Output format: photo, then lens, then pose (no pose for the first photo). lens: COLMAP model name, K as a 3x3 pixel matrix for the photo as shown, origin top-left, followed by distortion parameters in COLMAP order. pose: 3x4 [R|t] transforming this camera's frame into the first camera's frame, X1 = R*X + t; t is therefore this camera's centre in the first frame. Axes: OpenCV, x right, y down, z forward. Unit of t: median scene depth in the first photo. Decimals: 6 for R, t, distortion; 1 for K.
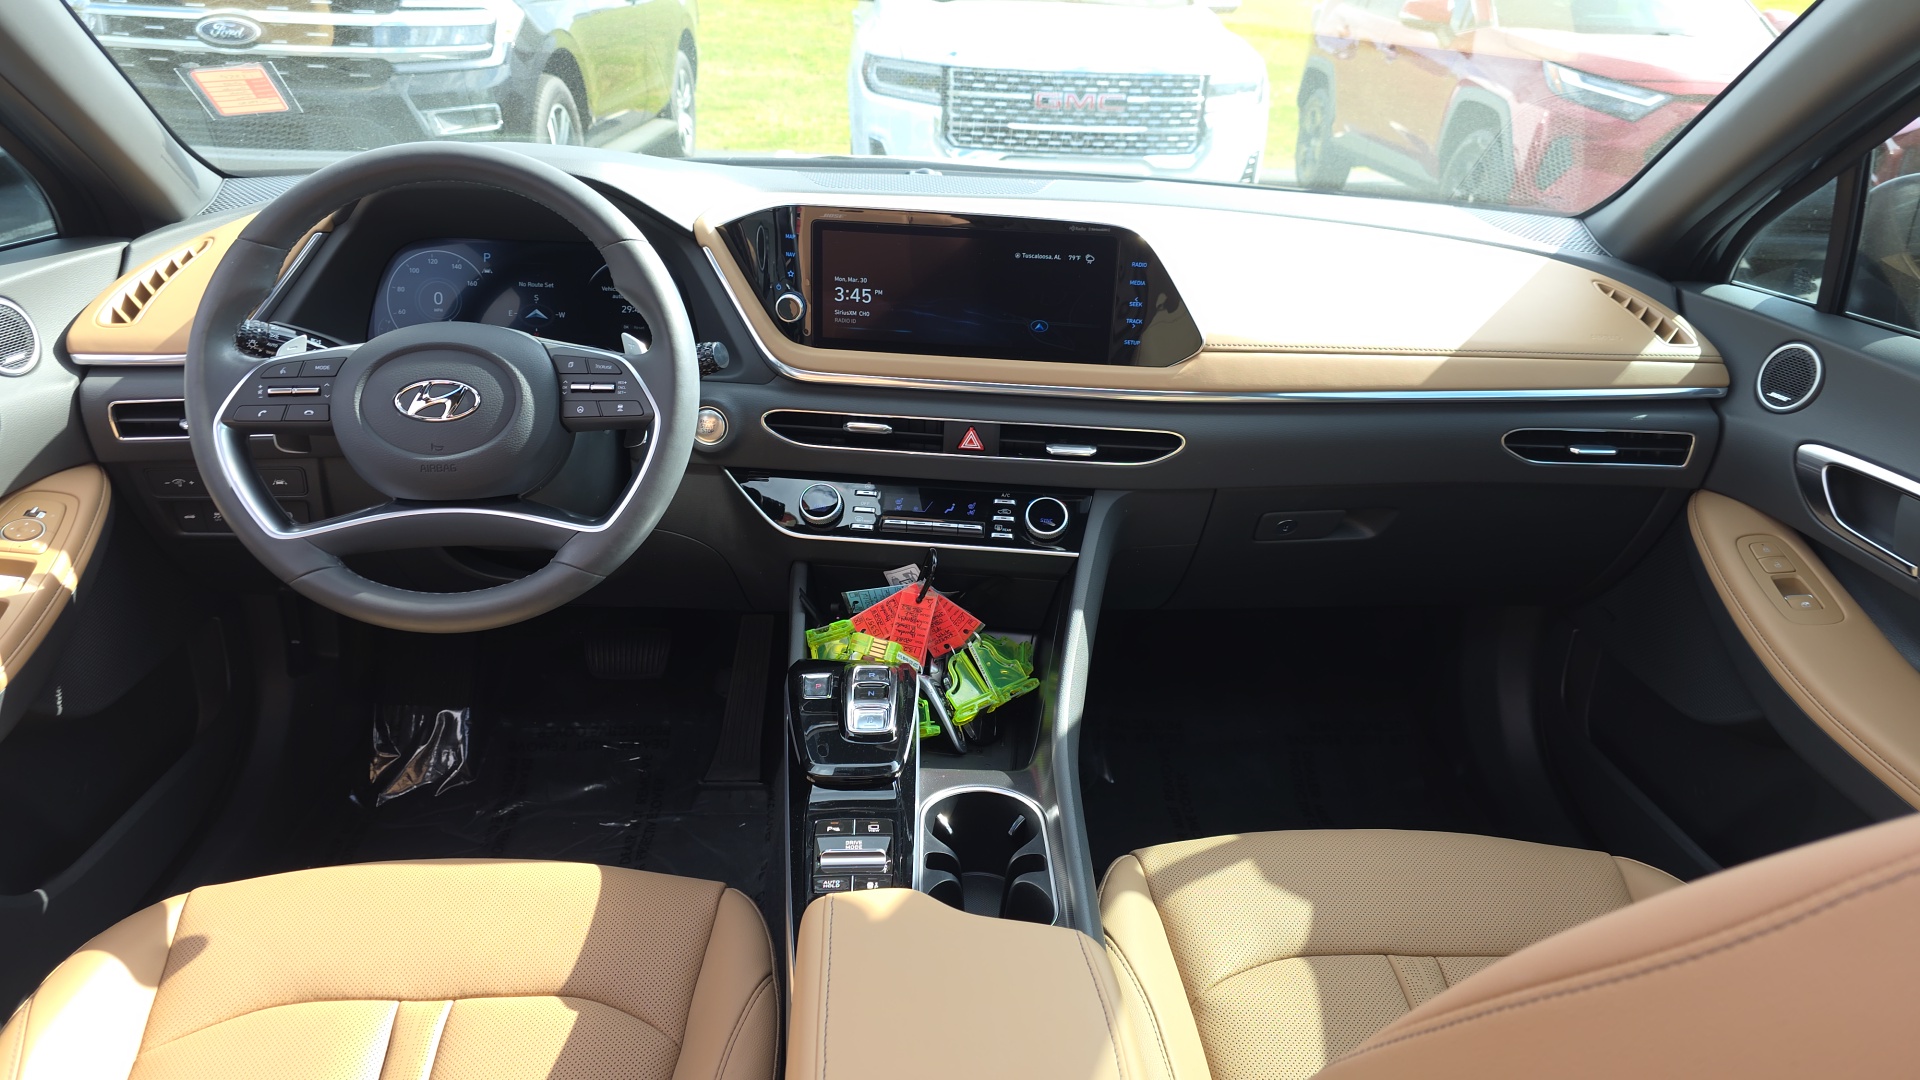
lens RADIAL K [[1298.1, 0, 970.5], [0, 1298.1, 529.2], [0, 0, 1]] dist [0.060550, -0.061207]
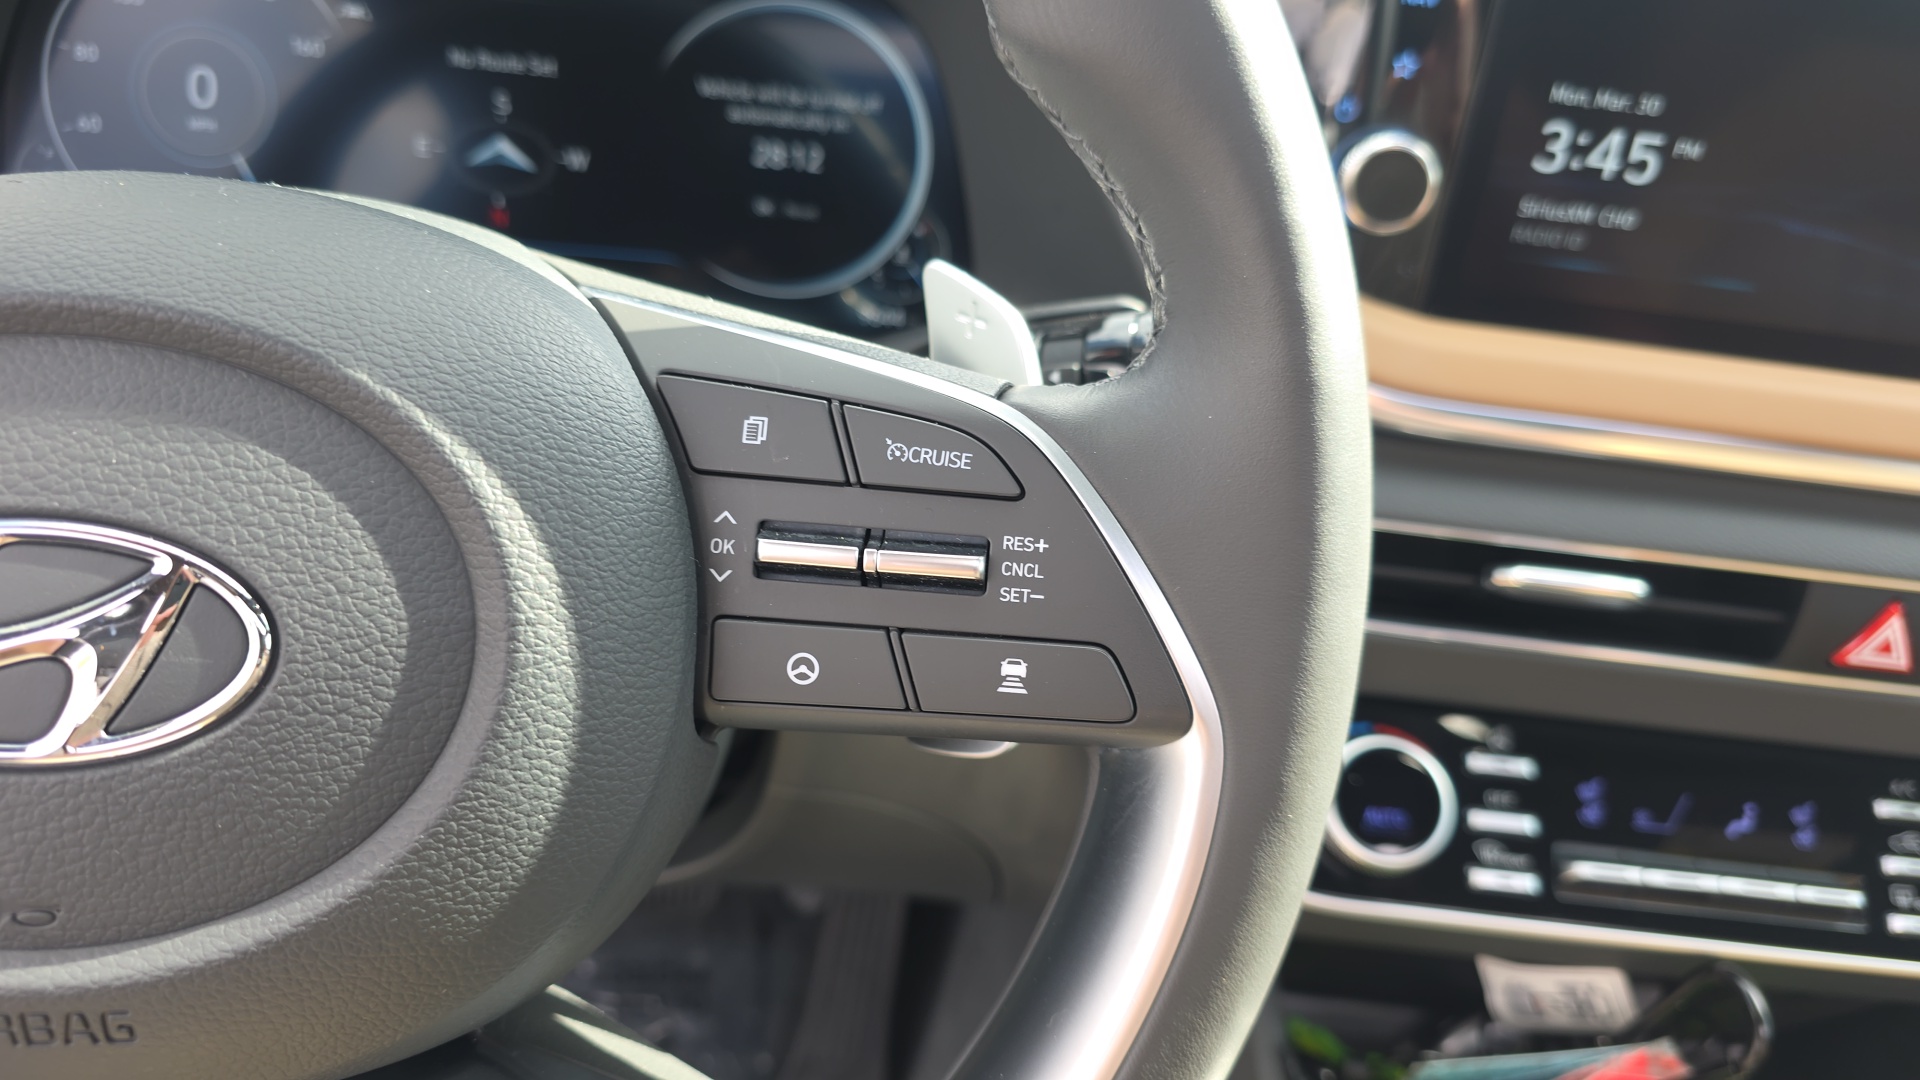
lens RADIAL K [[1298.1, 0, 959.4], [0, 1298.1, 563.3], [0, 0, 1]] dist [0.060550, -0.061207]
pose [[0.997059, 0.047974, 0.059761, -0.247262], [-0.054483, 0.992153, 0.112533, -0.112209], [-0.053894, -0.115458, 0.991849, 0.693149]]
